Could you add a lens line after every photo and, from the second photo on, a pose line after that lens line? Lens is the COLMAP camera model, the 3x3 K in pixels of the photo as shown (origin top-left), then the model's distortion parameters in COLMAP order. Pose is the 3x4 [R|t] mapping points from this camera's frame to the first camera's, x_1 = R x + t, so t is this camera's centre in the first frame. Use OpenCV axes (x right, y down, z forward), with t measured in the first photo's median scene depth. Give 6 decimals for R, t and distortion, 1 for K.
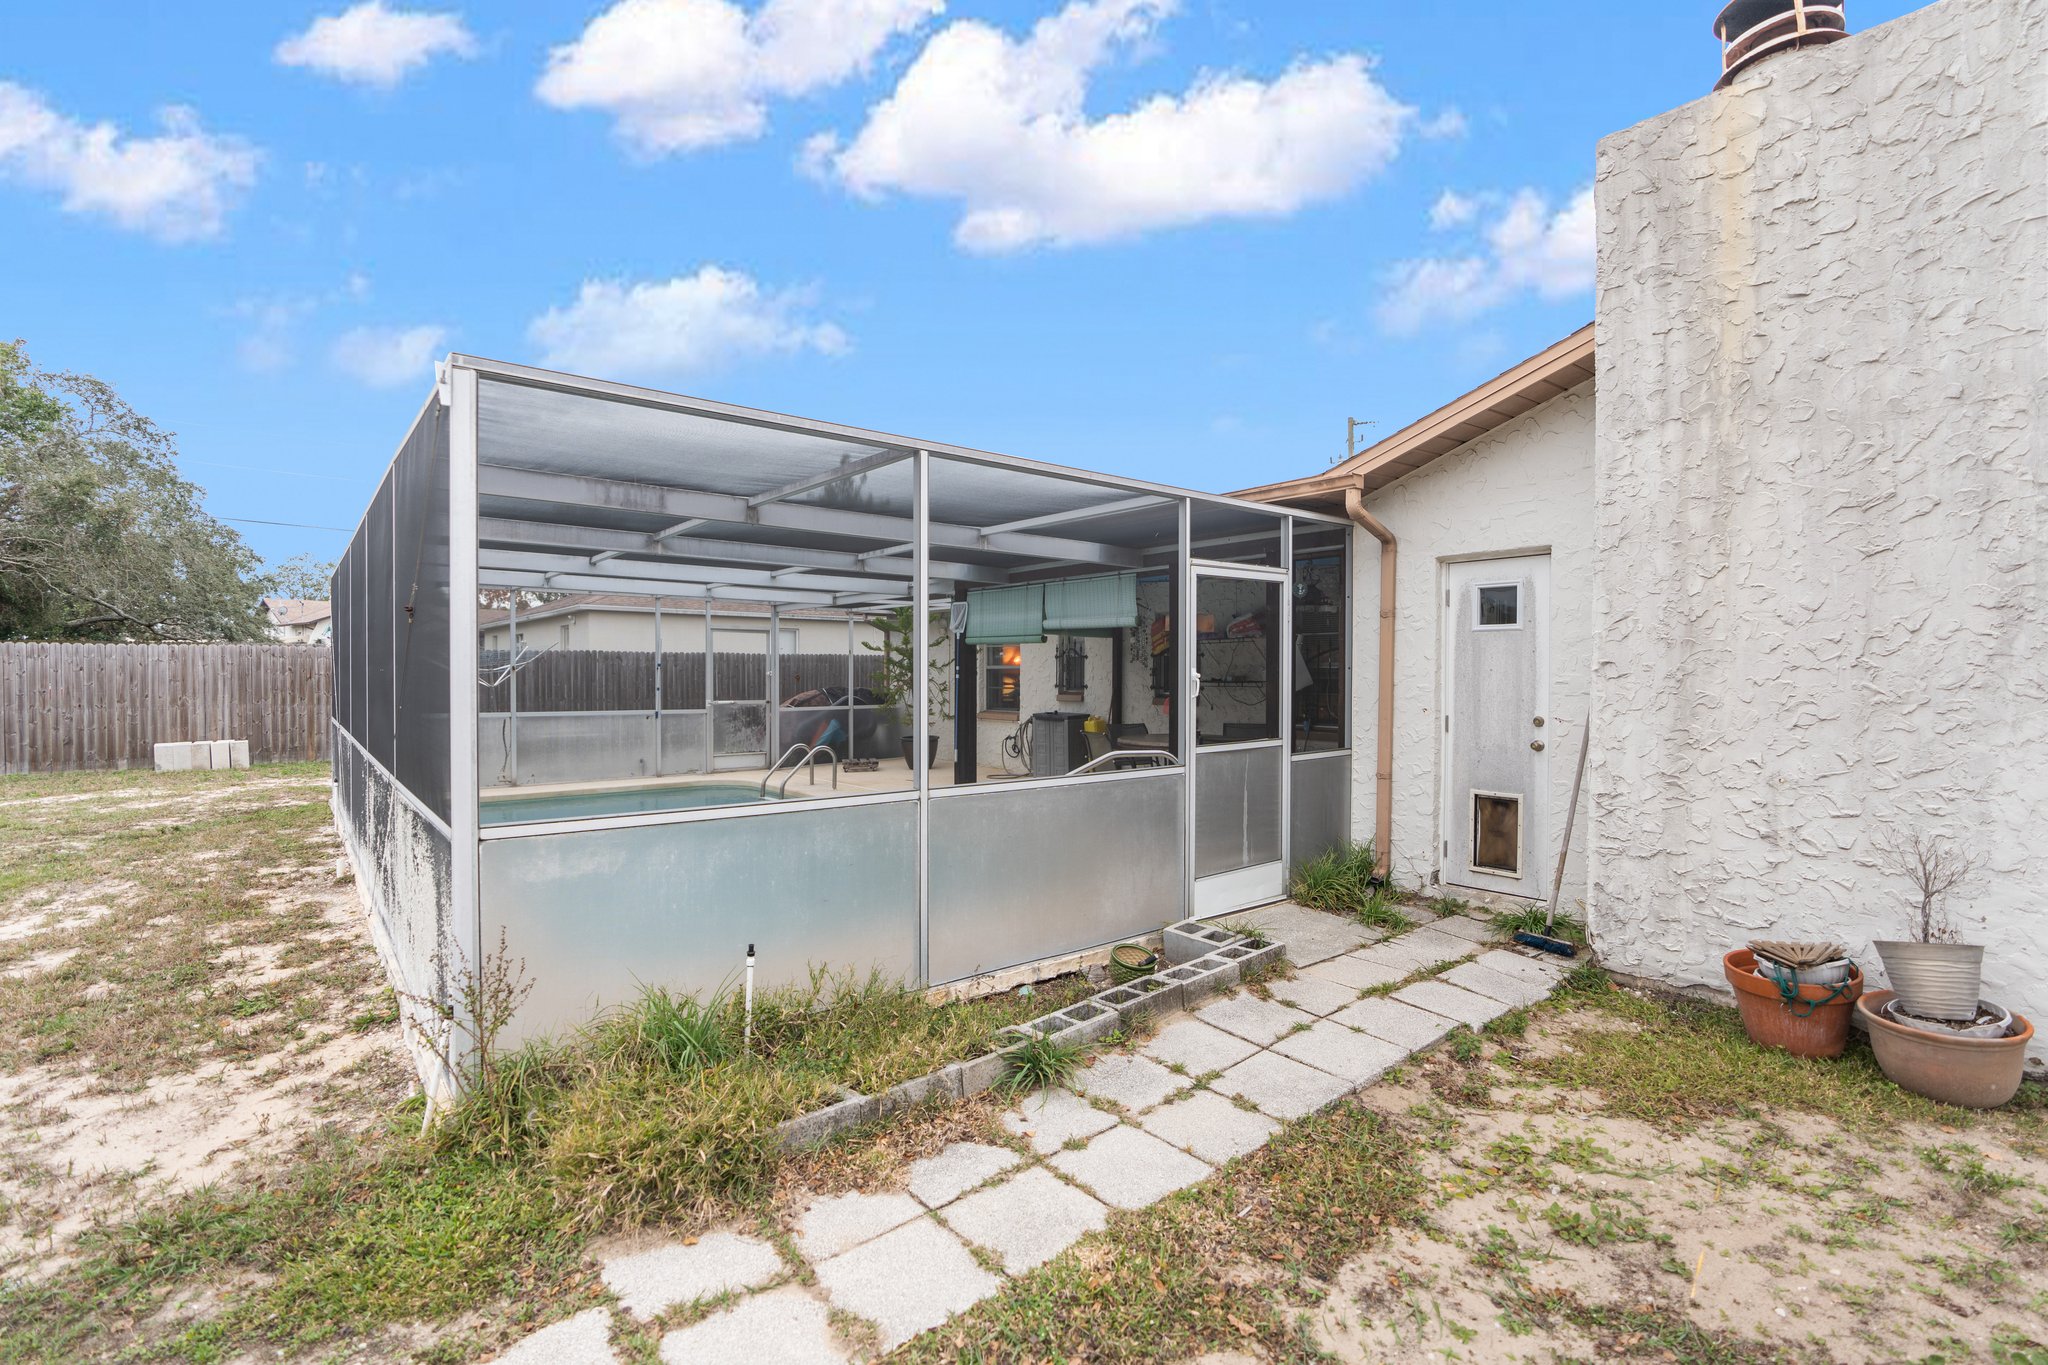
lens RADIAL K [[925.8, 0, 1027.7], [0, 925.8, 685.9], [0, 0, 1]] dist [-0.009134, 0.007508]
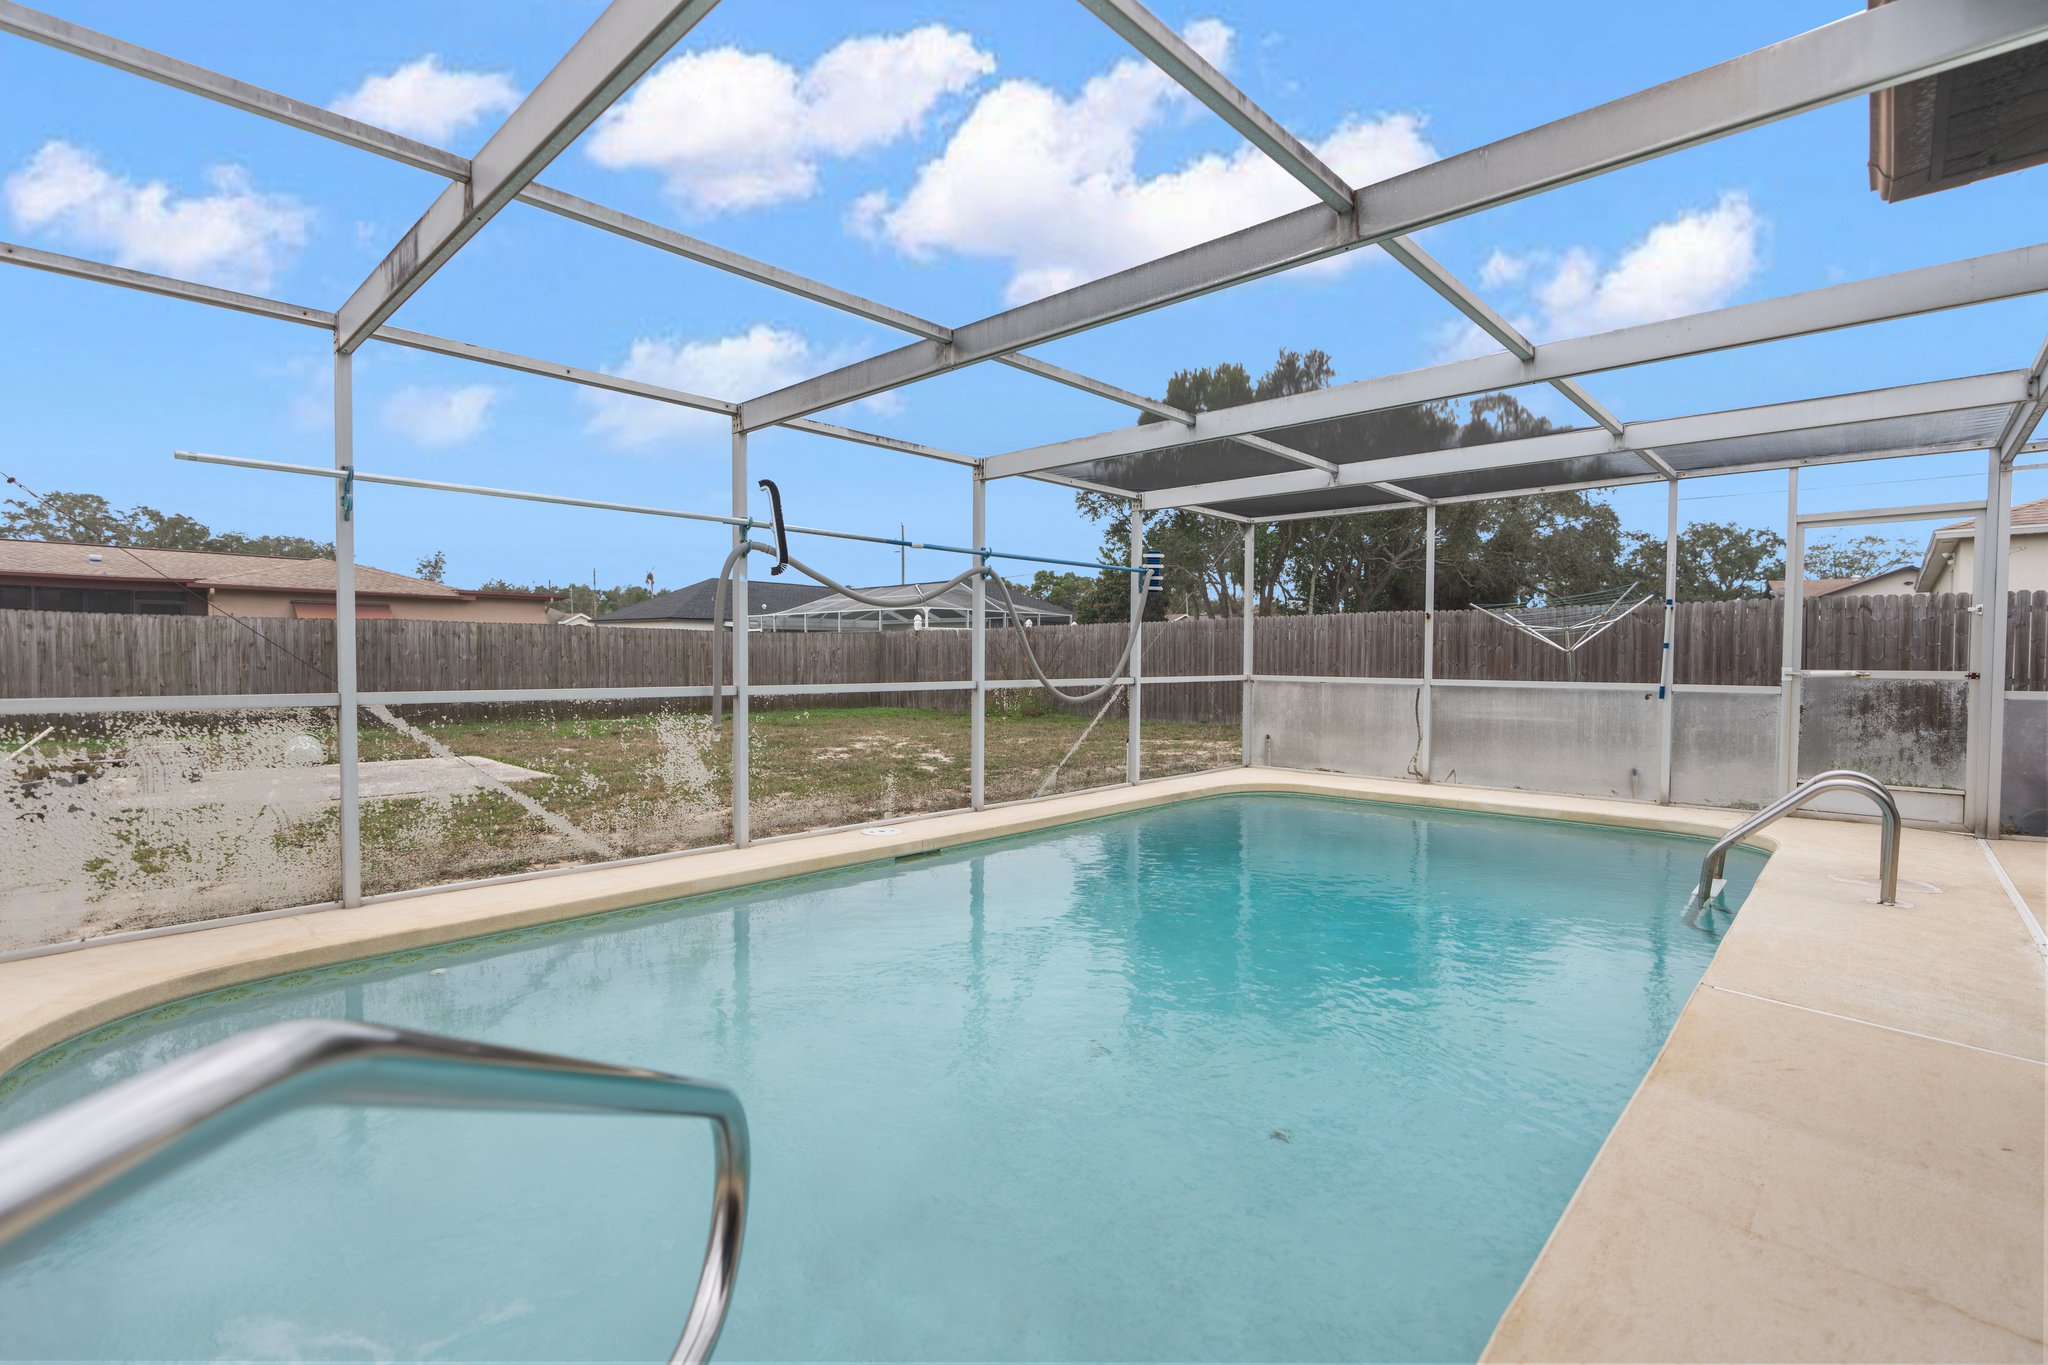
lens RADIAL K [[925.8, 0, 1027.7], [0, 925.8, 685.9], [0, 0, 1]] dist [-0.009134, 0.007508]
pose [[0.121656, 0.025496, -0.992245, 0.132754], [-0.018404, 0.999556, 0.023428, 0.027243], [0.992402, 0.015411, 0.122071, 0.704166]]
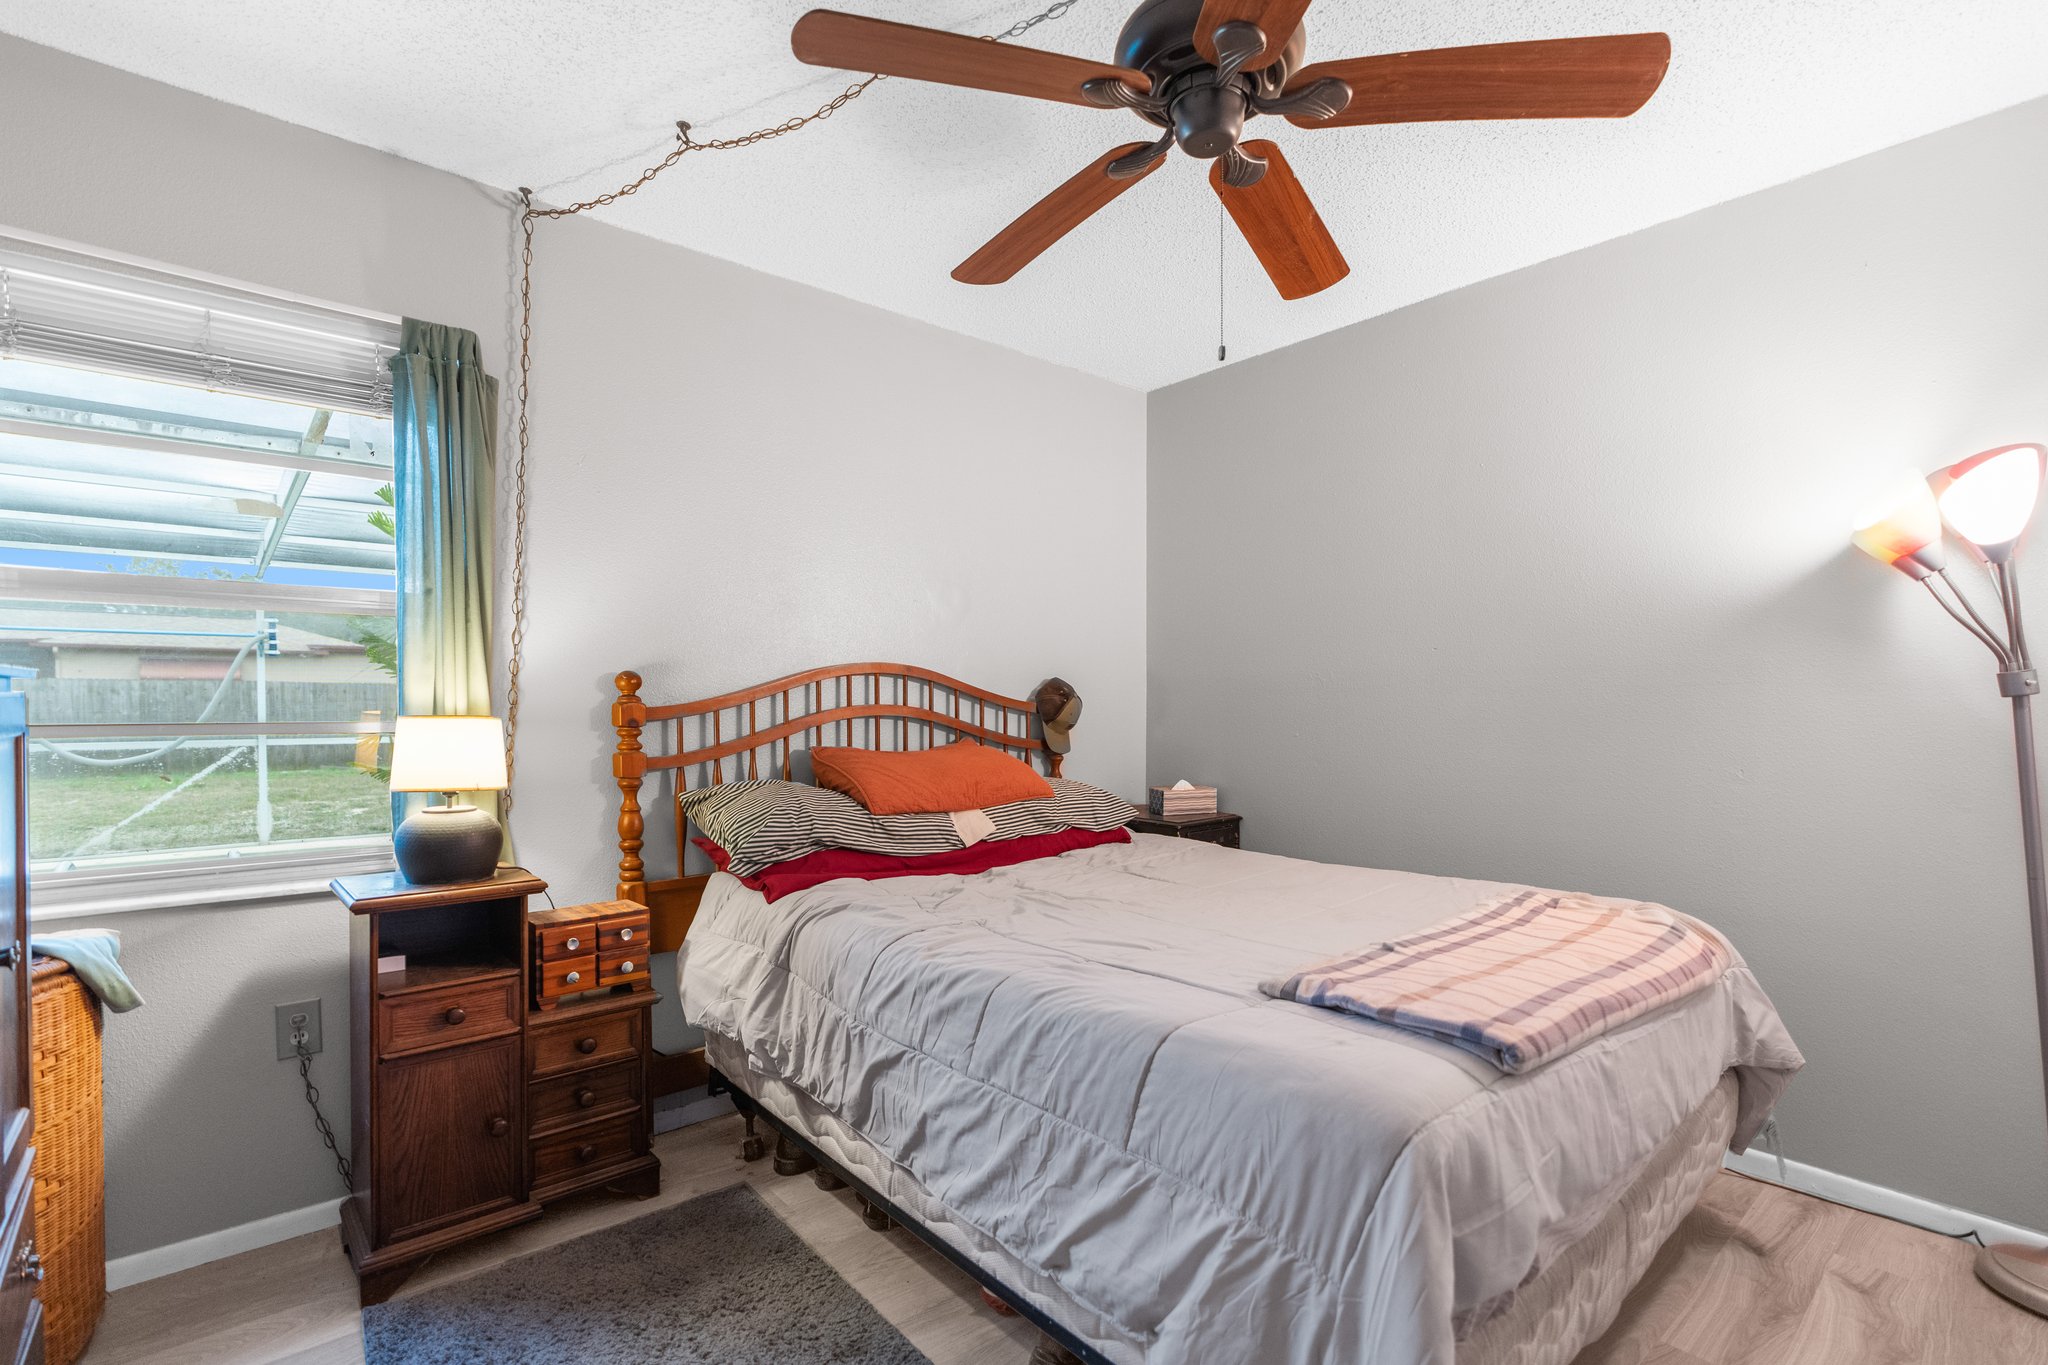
lens RADIAL K [[932.8, 0, 1022.7], [0, 932.8, 688.8], [0, 0, 1]] dist [-0.001626, 0.006294]
pose [[0.009553, -0.016966, -0.999810, 0.188170], [-0.014463, 0.999749, -0.017103, -0.003790], [0.999850, 0.014623, 0.009305, 1.571795]]
